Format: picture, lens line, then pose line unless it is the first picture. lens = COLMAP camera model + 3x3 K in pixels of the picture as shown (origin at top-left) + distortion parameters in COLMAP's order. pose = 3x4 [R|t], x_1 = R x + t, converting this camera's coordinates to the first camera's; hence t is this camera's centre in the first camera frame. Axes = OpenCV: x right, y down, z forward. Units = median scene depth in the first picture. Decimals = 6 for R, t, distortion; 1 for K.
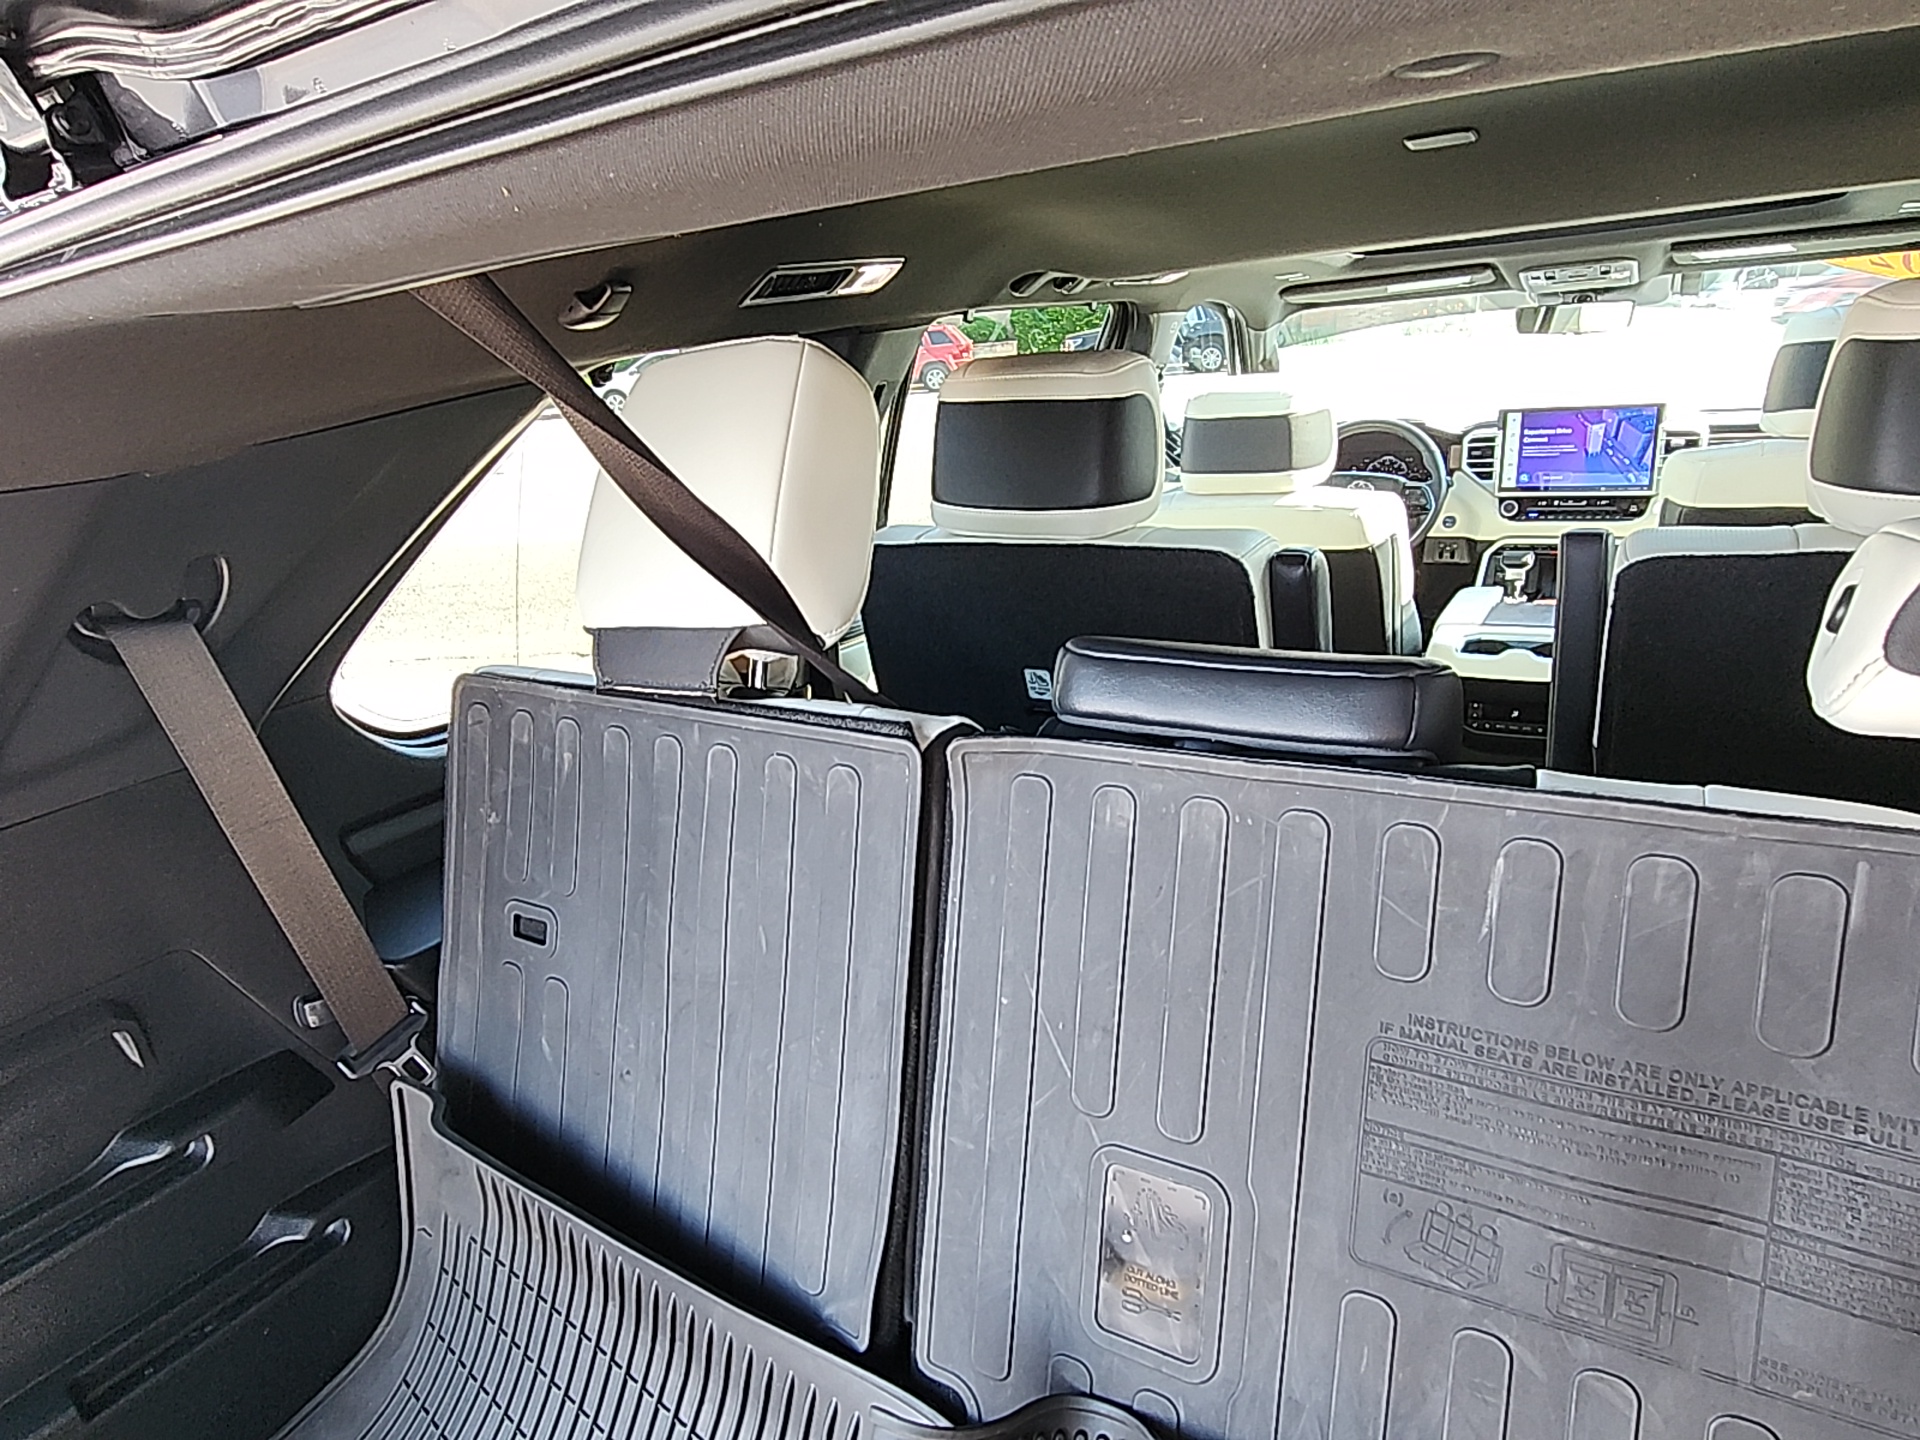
lens RADIAL K [[1143.8, 0, 959.7], [0, 1143.8, 694.8], [0, 0, 1]] dist [0.007891, 0.001058]
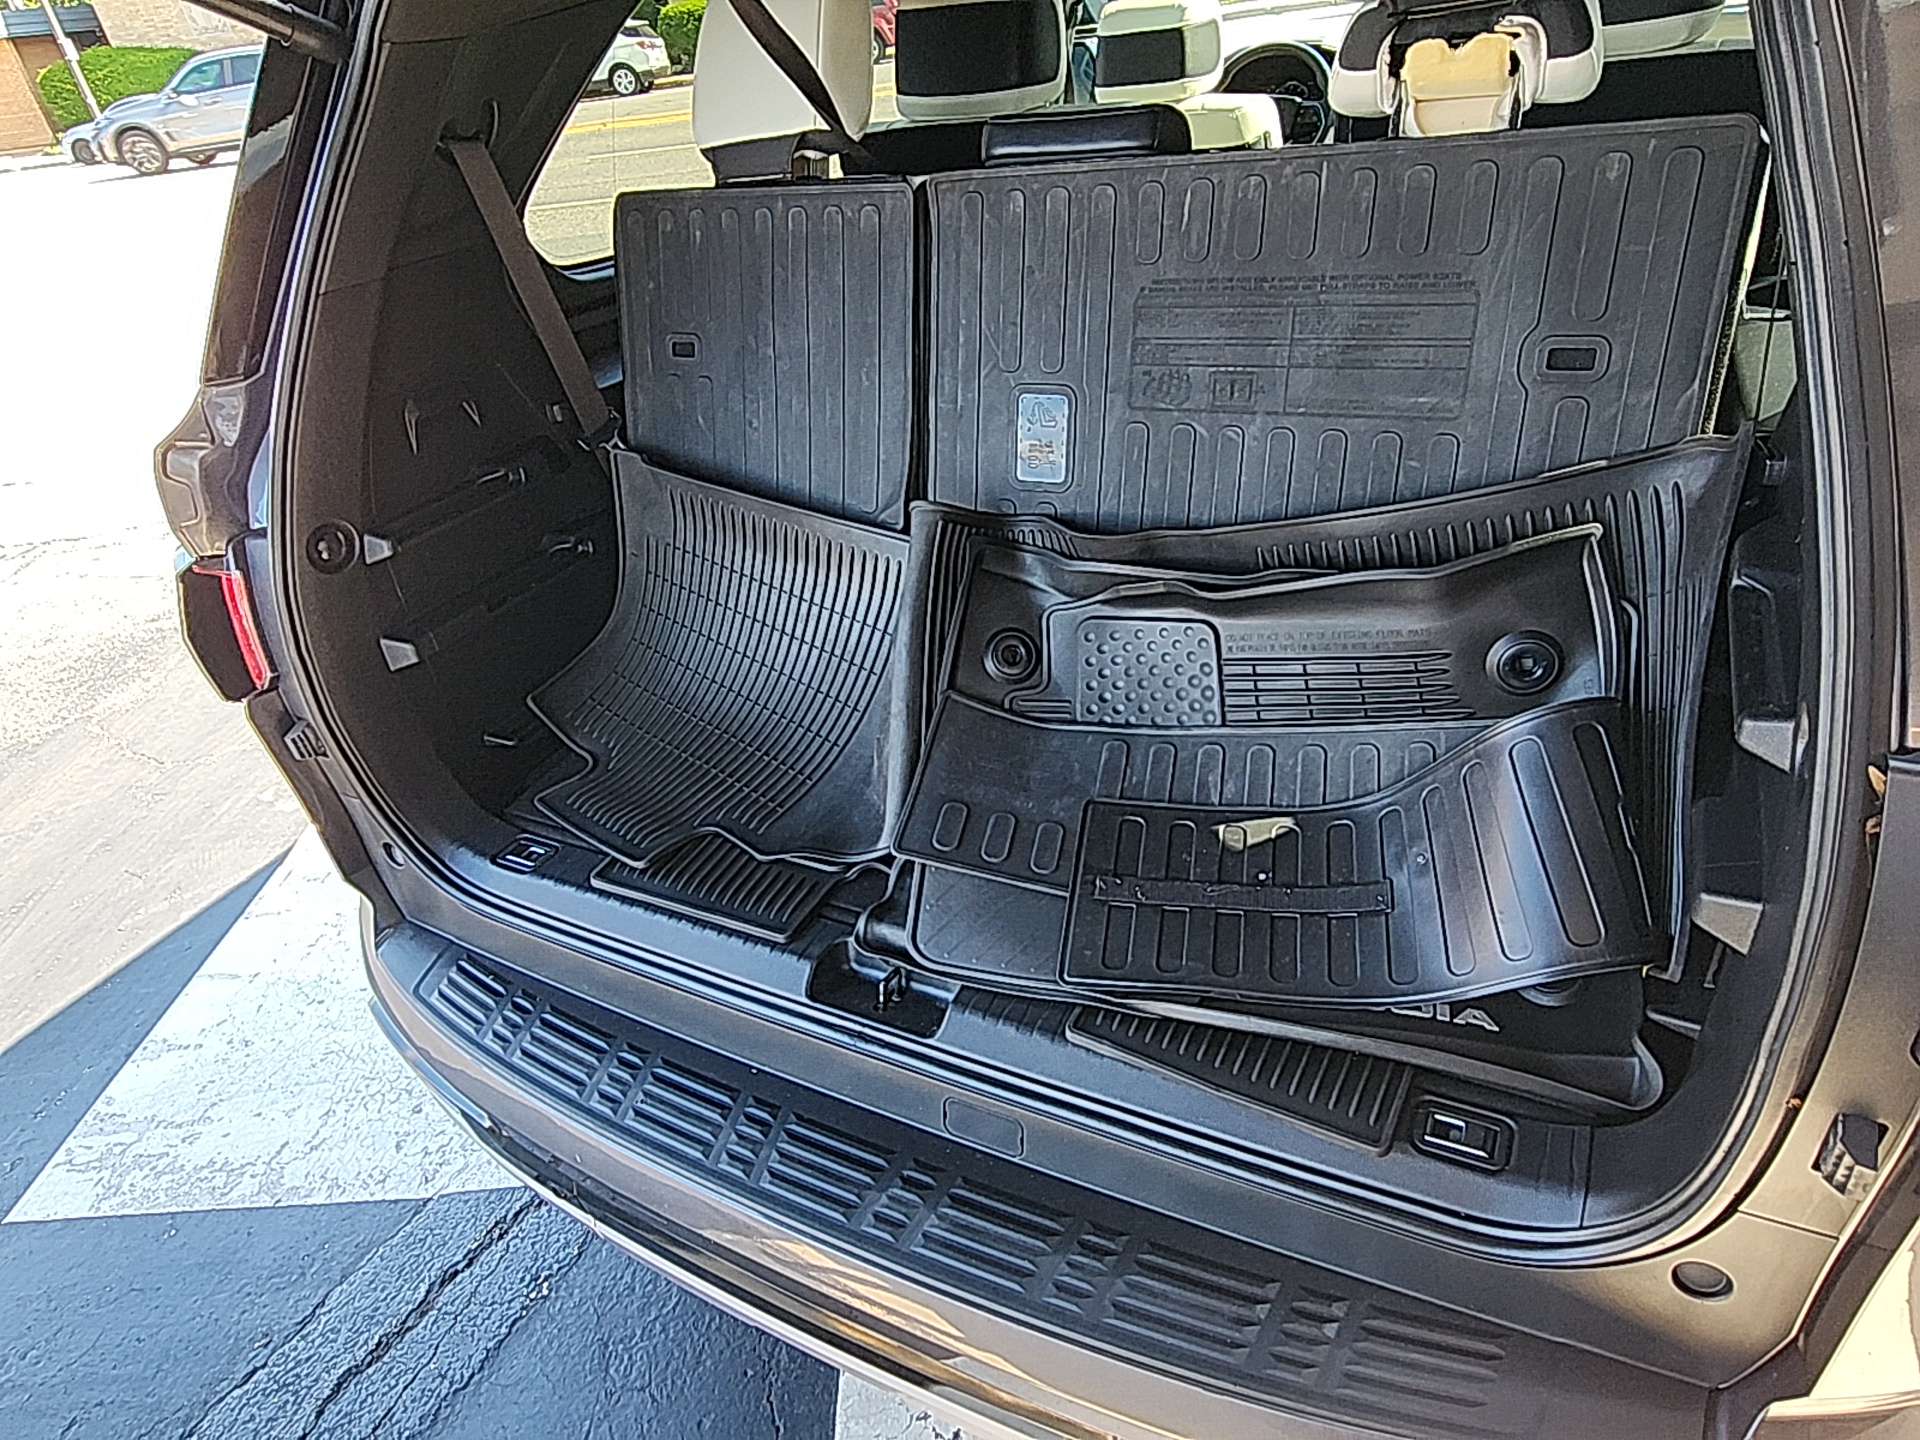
lens RADIAL K [[1143.8, 0, 959.7], [0, 1143.8, 694.8], [0, 0, 1]] dist [0.007891, 0.001058]
pose [[0.998063, -0.056756, 0.025486, -0.041702], [0.048952, 0.969202, 0.241355, 0.324157], [-0.038400, -0.239639, 0.970102, -0.810862]]
